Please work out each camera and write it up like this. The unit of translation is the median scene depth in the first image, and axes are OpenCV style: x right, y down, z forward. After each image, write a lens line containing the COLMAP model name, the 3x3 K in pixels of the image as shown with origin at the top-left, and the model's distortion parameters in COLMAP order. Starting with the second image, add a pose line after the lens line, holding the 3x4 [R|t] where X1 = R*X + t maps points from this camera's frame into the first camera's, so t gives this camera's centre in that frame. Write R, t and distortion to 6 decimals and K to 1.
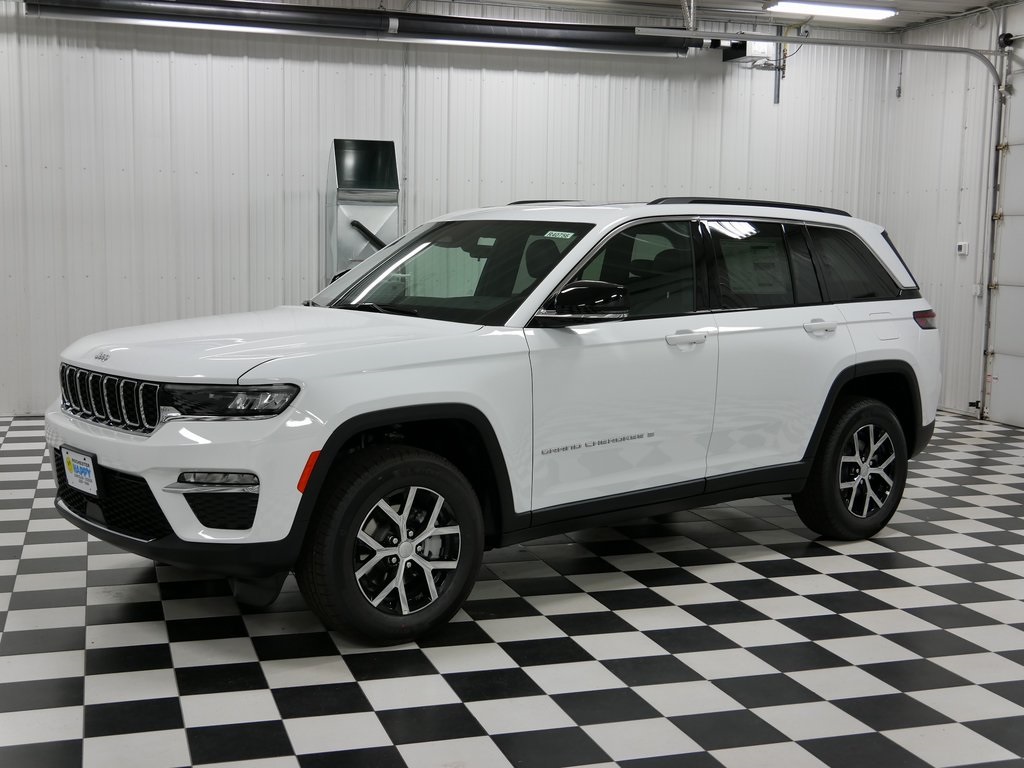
lens RADIAL K [[1305.6, 0, 512.0], [0, 1305.6, 384.0], [0, 0, 1]] dist [0.025082, 0.042002]
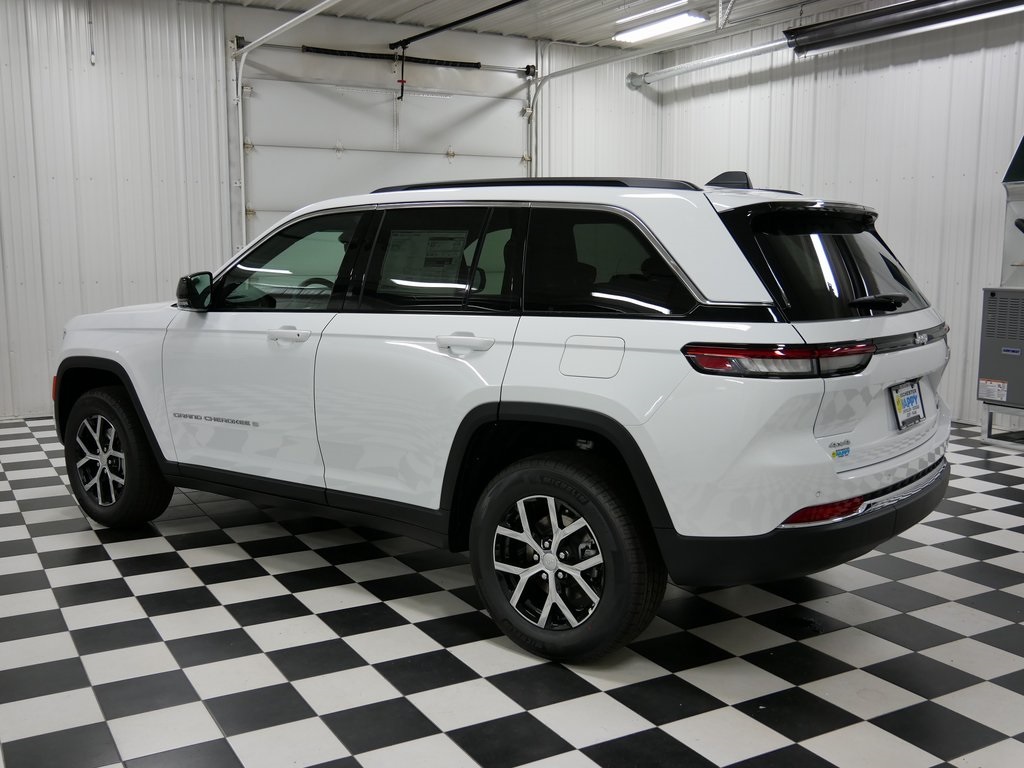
lens RADIAL K [[1033.0, 0, 512.0], [0, 1033.0, 384.0], [0, 0, 1]] dist [-0.003919, 0.004718]
pose [[0.209233, 0.116015, -0.970959, 0.791334], [-0.102805, 0.990044, 0.096142, -0.077266], [0.972447, 0.079703, 0.219077, 0.865950]]
